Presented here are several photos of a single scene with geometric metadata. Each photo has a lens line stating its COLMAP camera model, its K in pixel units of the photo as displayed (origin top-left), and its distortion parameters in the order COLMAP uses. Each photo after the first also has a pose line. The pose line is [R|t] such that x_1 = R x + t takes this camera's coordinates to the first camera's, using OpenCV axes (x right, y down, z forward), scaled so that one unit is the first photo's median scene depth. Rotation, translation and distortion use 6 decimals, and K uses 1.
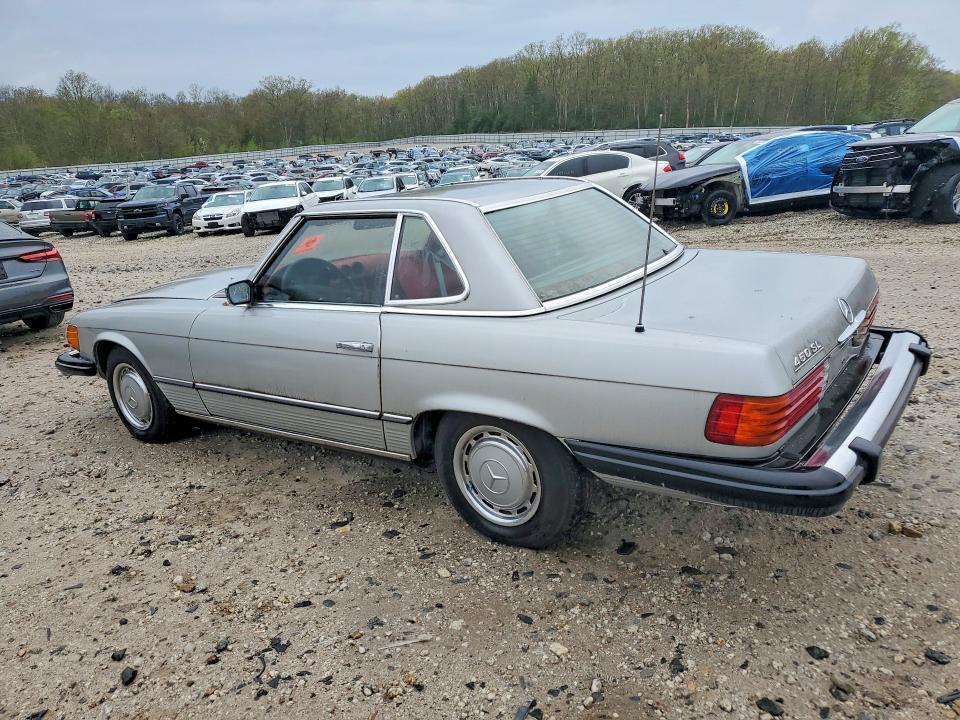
lens RADIAL K [[752.6, 0, 483.8], [0, 752.6, 359.7], [0, 0, 1]] dist [0.009552, 0.012339]
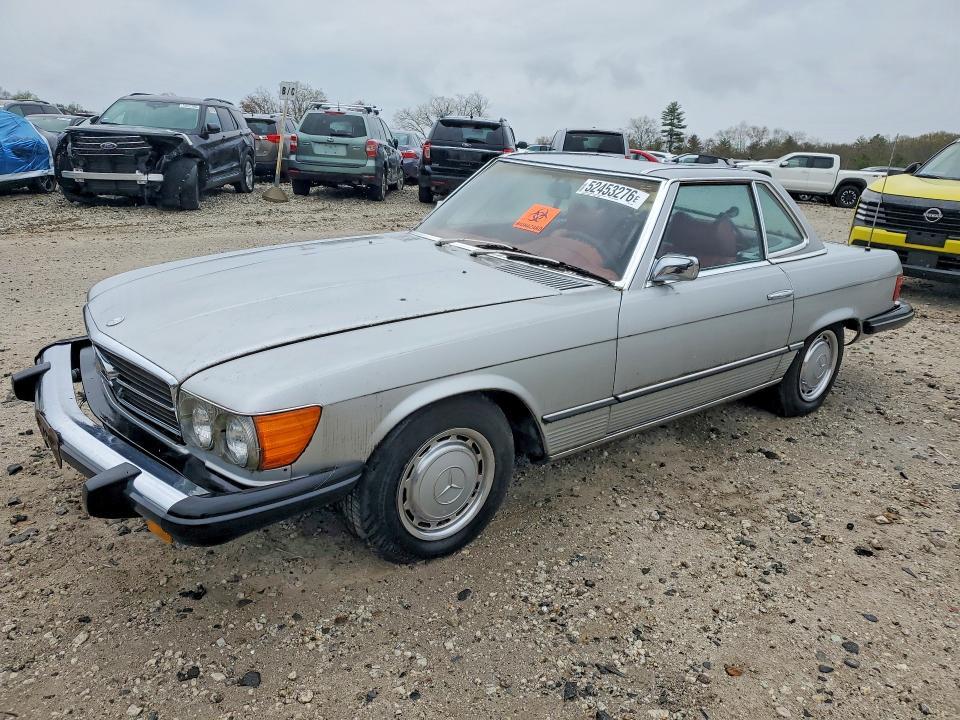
lens RADIAL K [[752.6, 0, 483.8], [0, 752.6, 359.7], [0, 0, 1]] dist [0.009552, 0.012339]
pose [[0.219496, -0.183983, 0.958108, -1.184829], [0.178714, 0.973023, 0.145905, -0.145524], [-0.959105, 0.139202, 0.246455, 0.975691]]
